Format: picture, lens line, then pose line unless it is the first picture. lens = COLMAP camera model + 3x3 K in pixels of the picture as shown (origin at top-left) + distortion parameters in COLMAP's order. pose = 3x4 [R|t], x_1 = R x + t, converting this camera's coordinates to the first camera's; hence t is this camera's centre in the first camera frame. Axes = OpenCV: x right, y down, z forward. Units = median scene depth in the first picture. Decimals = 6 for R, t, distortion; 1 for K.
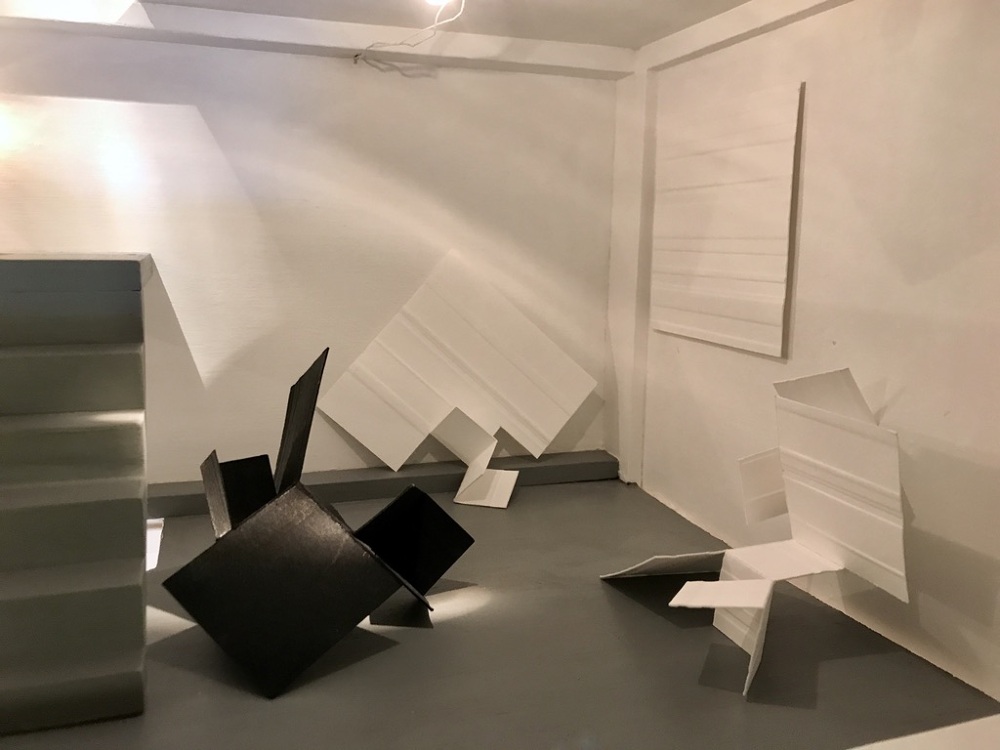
lens RADIAL K [[811.2, 0, 500.0], [0, 811.2, 375.0], [0, 0, 1]] dist [0.006486, 0.001091]
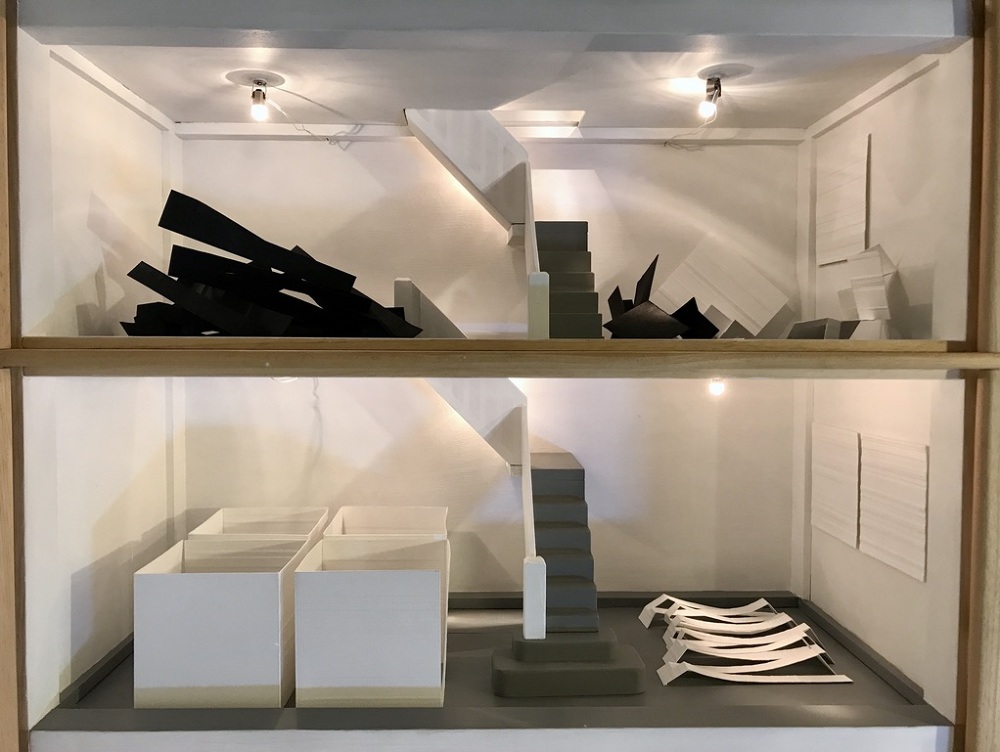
lens RADIAL K [[838.7, 0, 500.0], [0, 838.7, 376.0], [0, 0, 1]] dist [0.005951, 0.001385]
pose [[0.954435, -0.003390, -0.298400, 0.066103], [-0.036536, 0.991085, -0.128122, 0.512959], [0.296174, 0.133186, 0.945803, -1.136768]]
